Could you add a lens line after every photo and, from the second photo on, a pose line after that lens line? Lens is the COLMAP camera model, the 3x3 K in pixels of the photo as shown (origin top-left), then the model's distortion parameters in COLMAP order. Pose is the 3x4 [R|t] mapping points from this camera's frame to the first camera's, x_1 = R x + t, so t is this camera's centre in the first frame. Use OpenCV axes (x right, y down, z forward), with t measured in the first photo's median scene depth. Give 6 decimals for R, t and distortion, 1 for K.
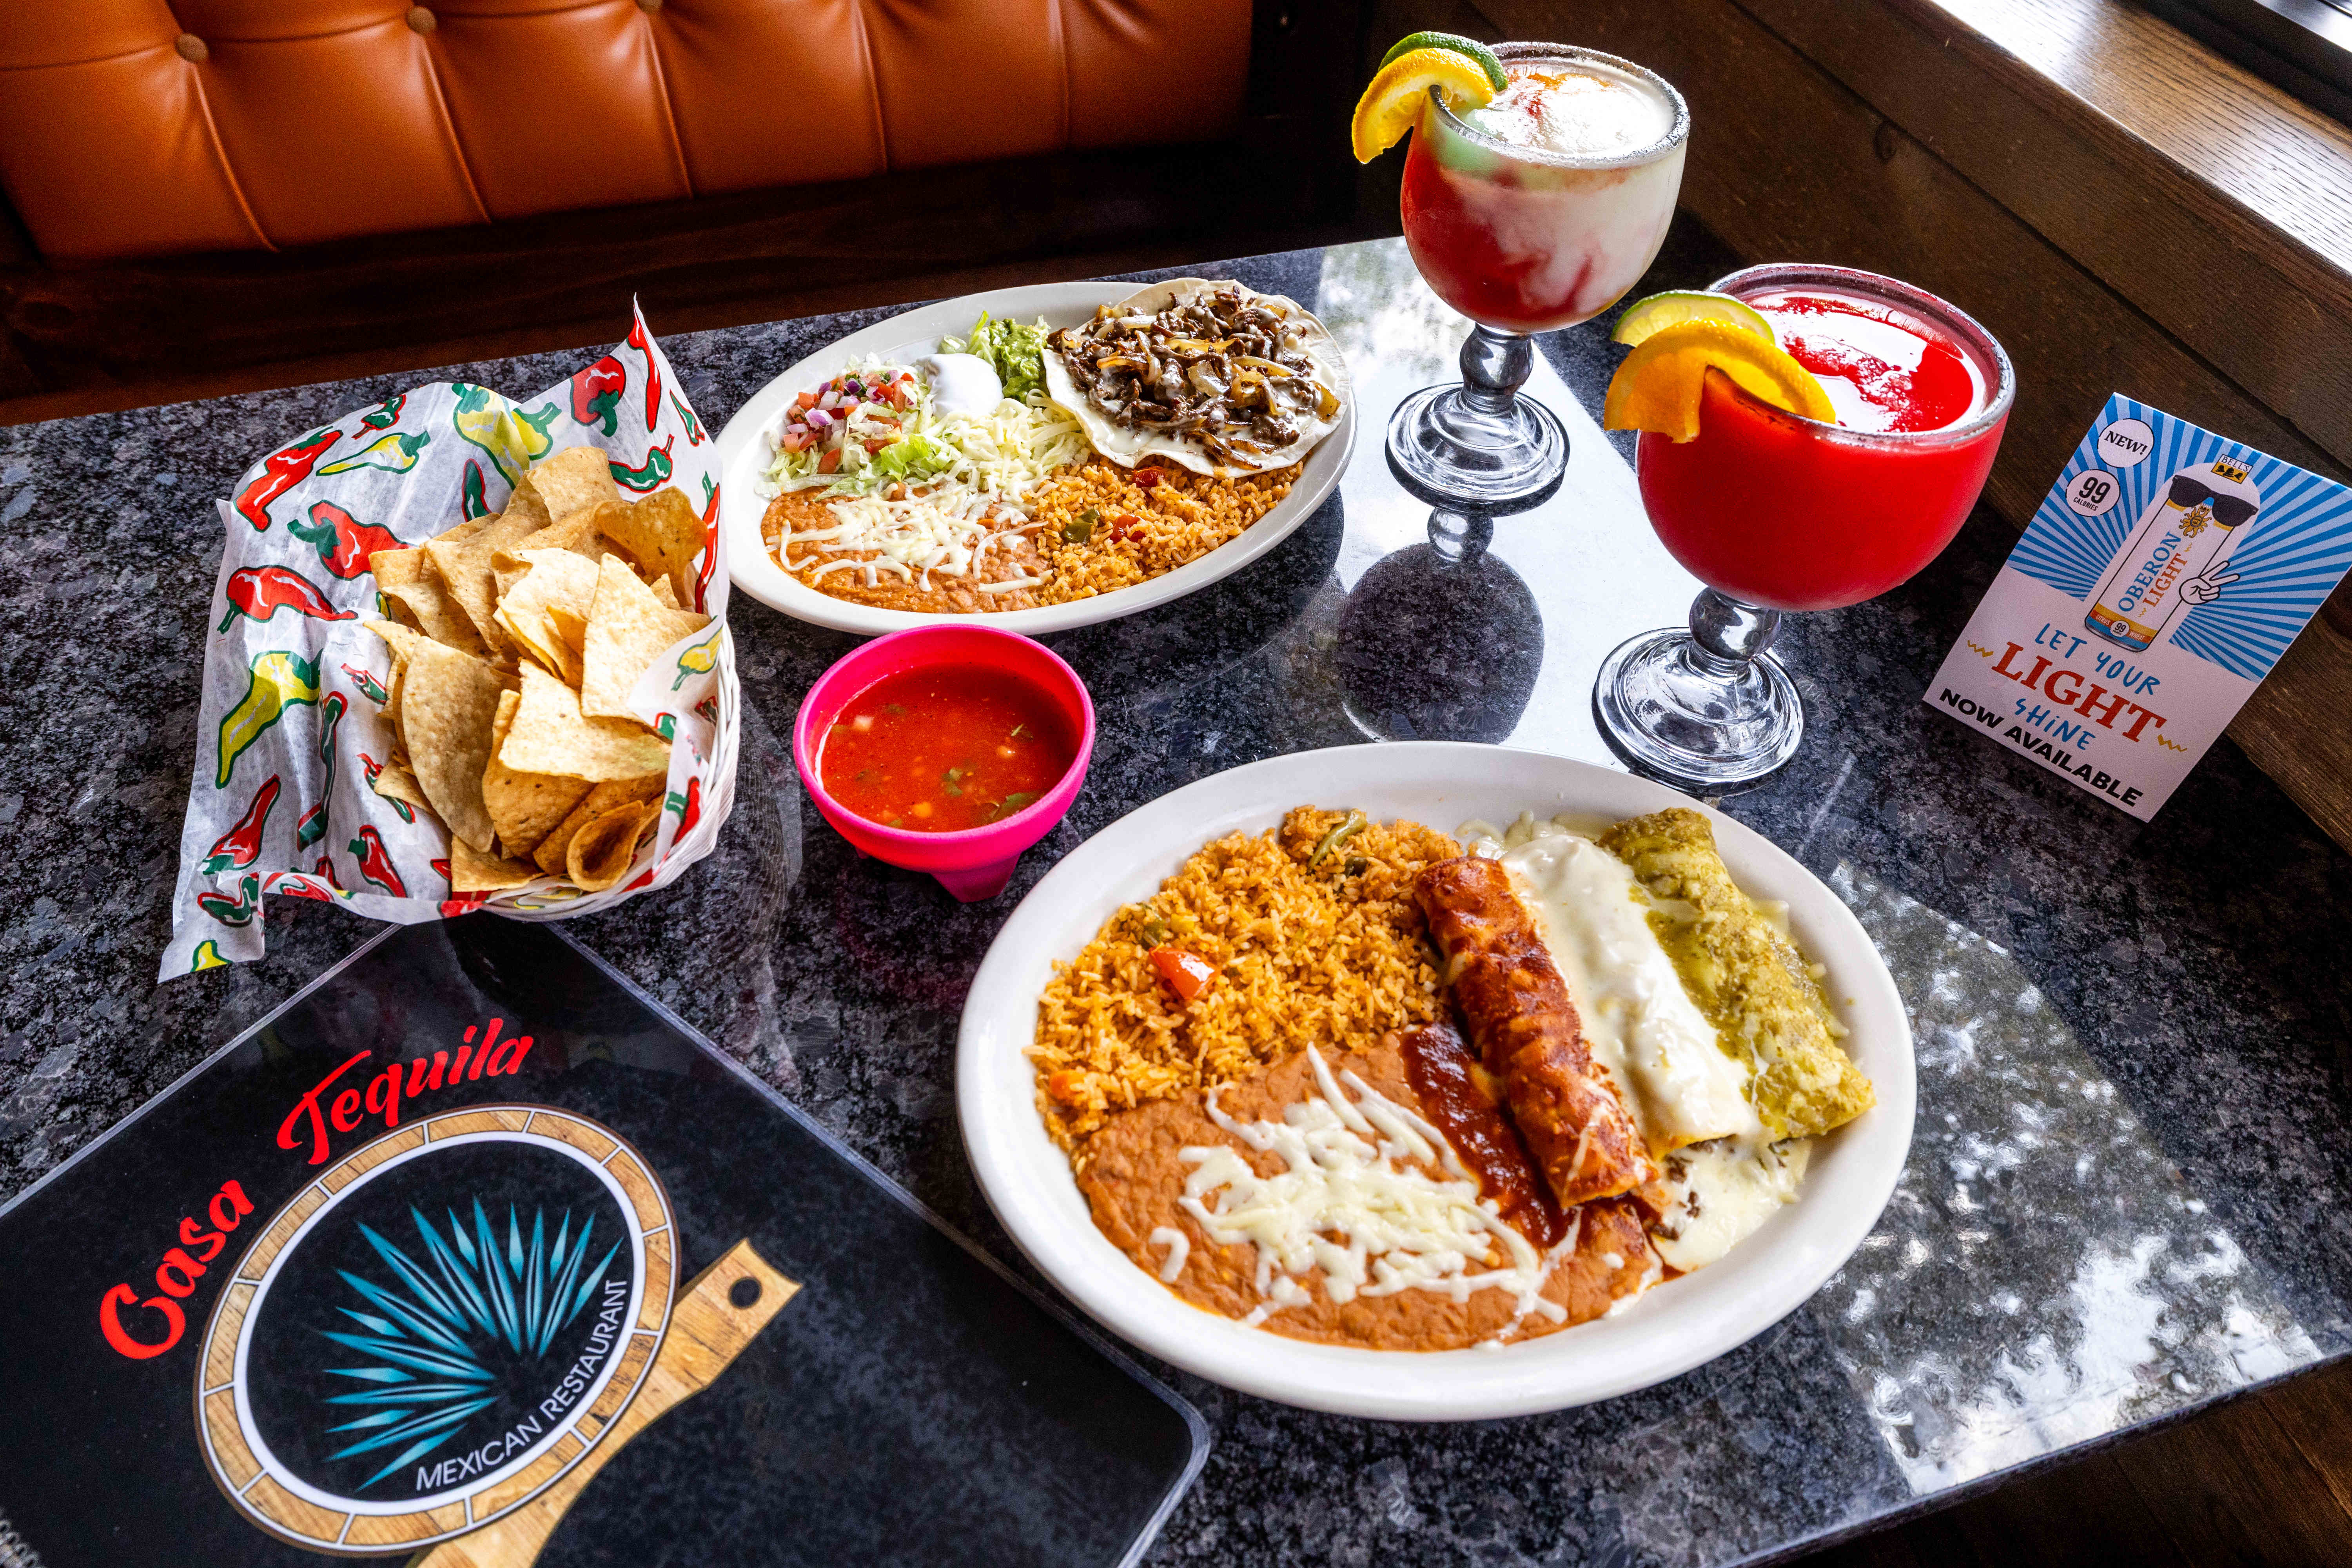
lens RADIAL K [[1425.1, 0, 1175.5], [0, 1425.1, 783.4], [0, 0, 1]] dist [0.005372, -0.004662]
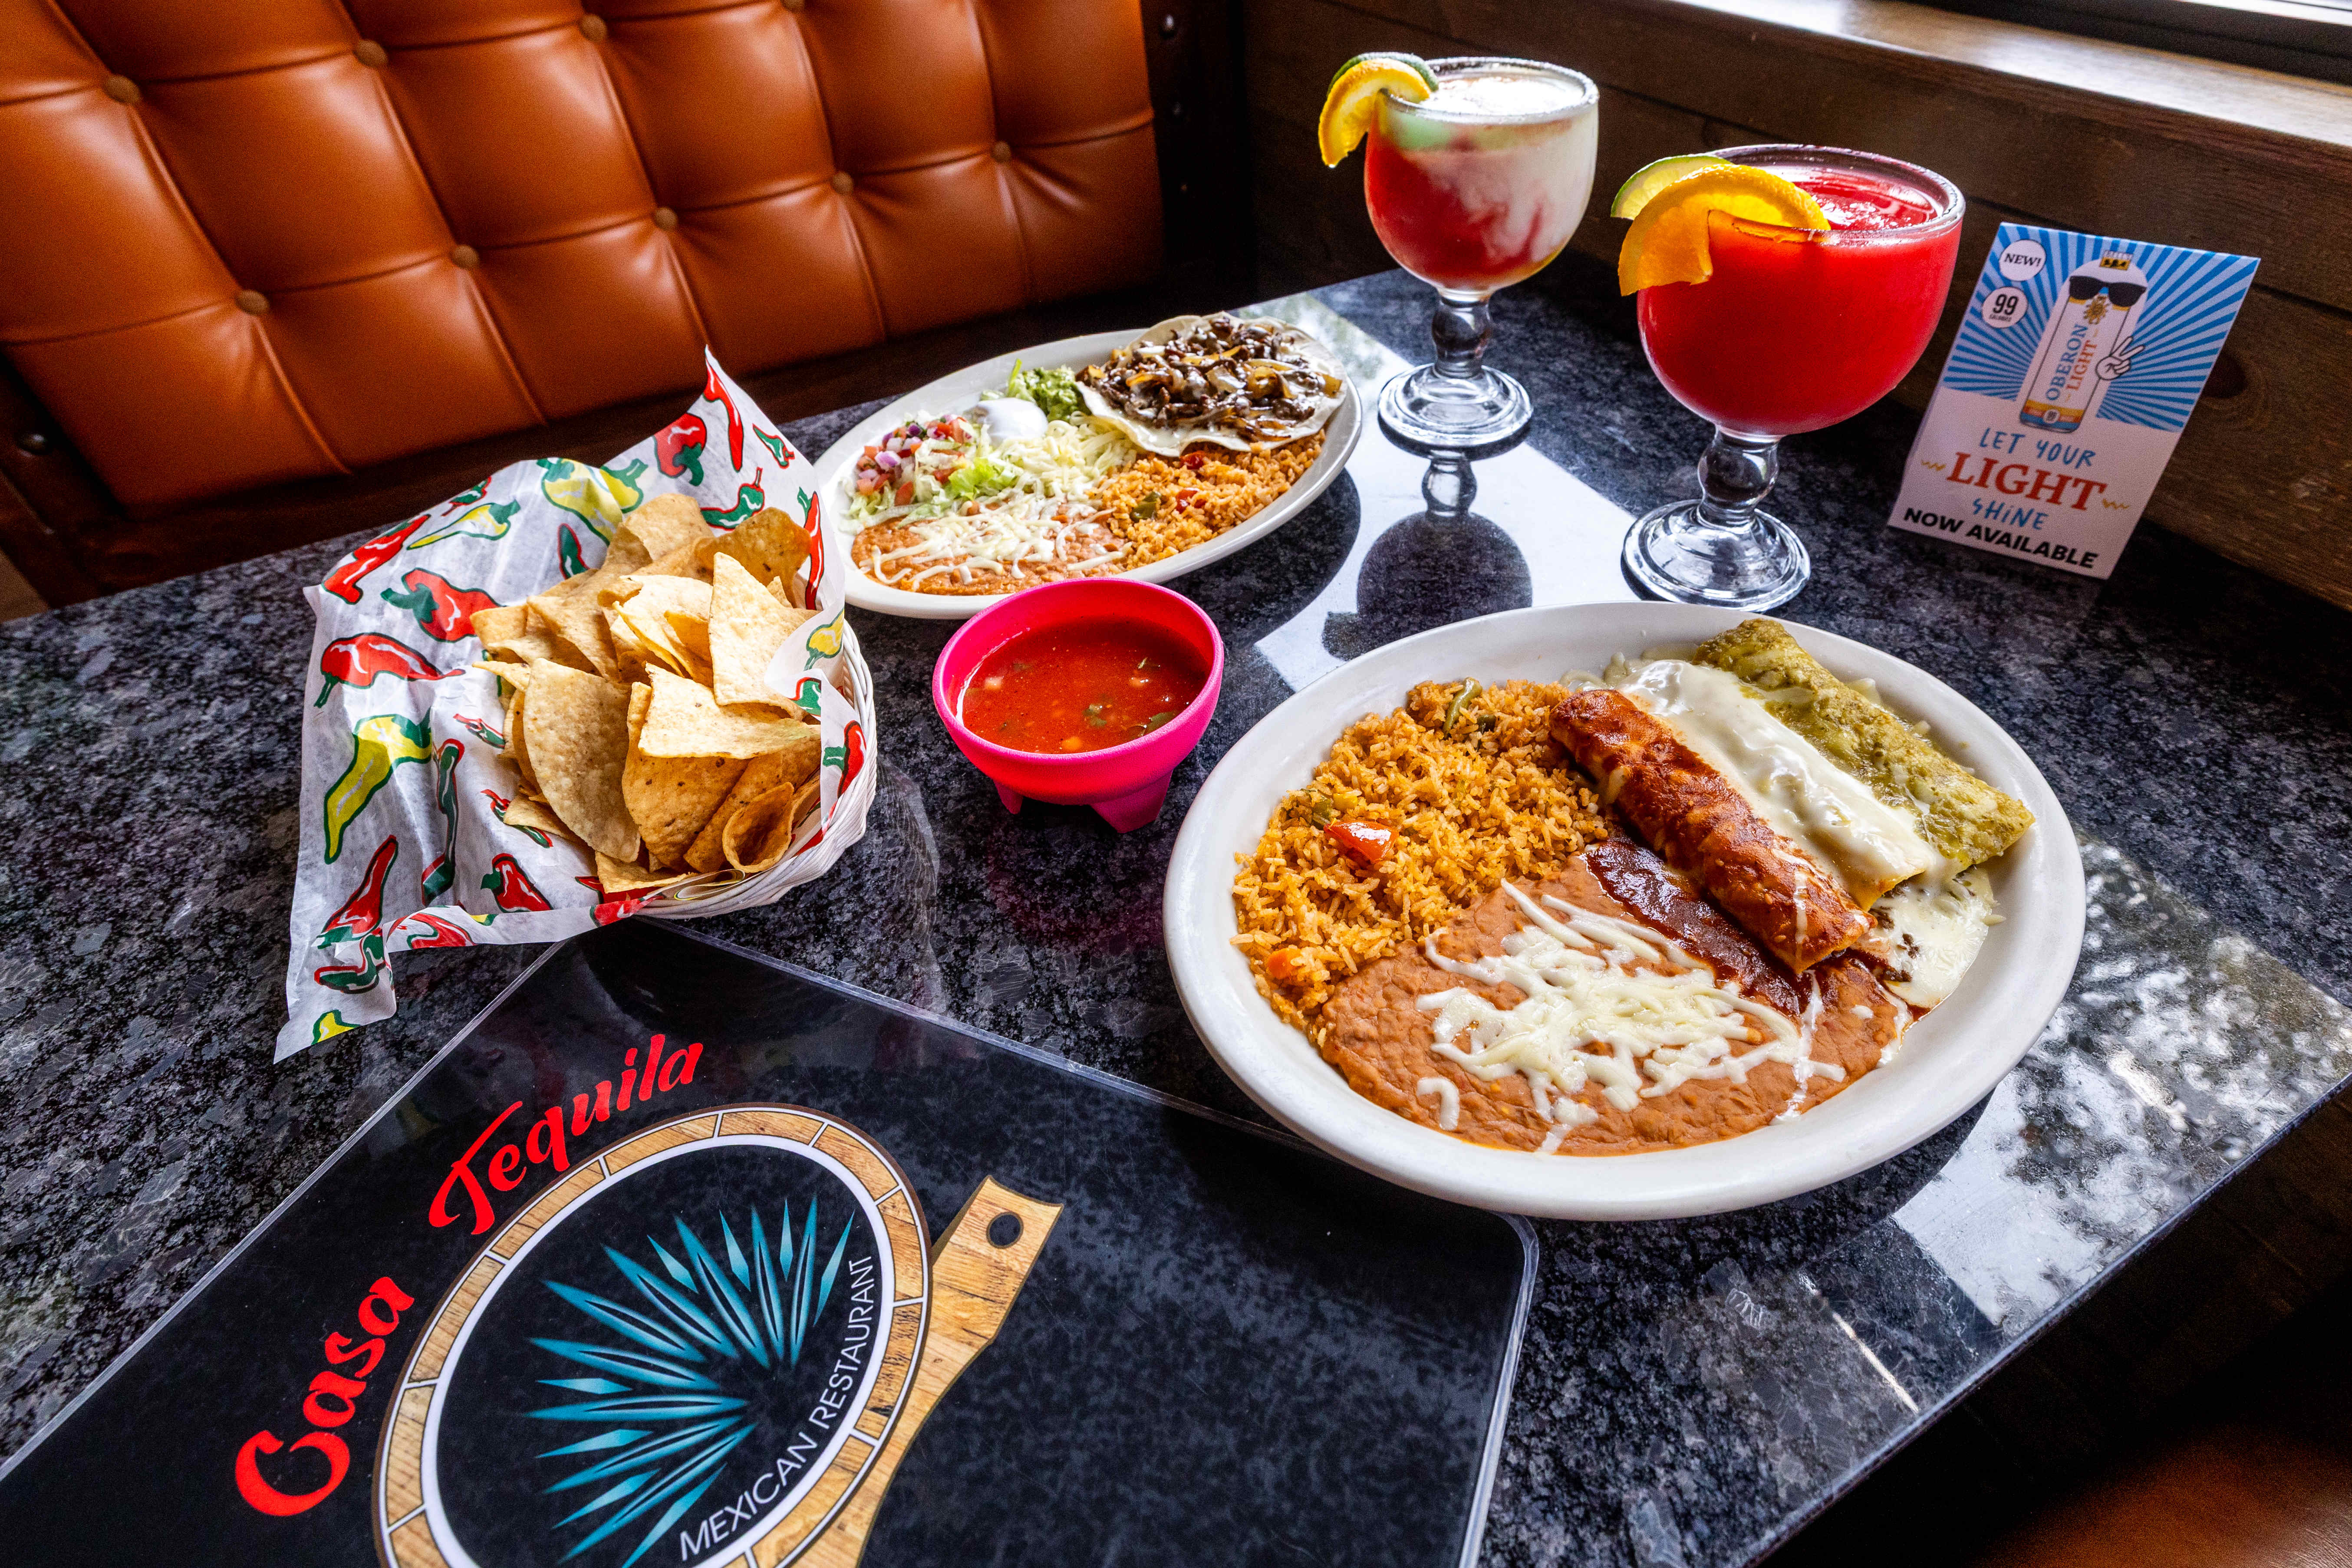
lens RADIAL K [[1091.1, 0, 1244.9], [0, 1091.1, 730.2], [0, 0, 1]] dist [-0.001776, -0.000122]
pose [[0.976432, -0.181005, 0.117549, -0.148812], [0.195105, 0.973141, -0.122191, 0.130206], [-0.092274, 0.142245, 0.985521, 0.221297]]
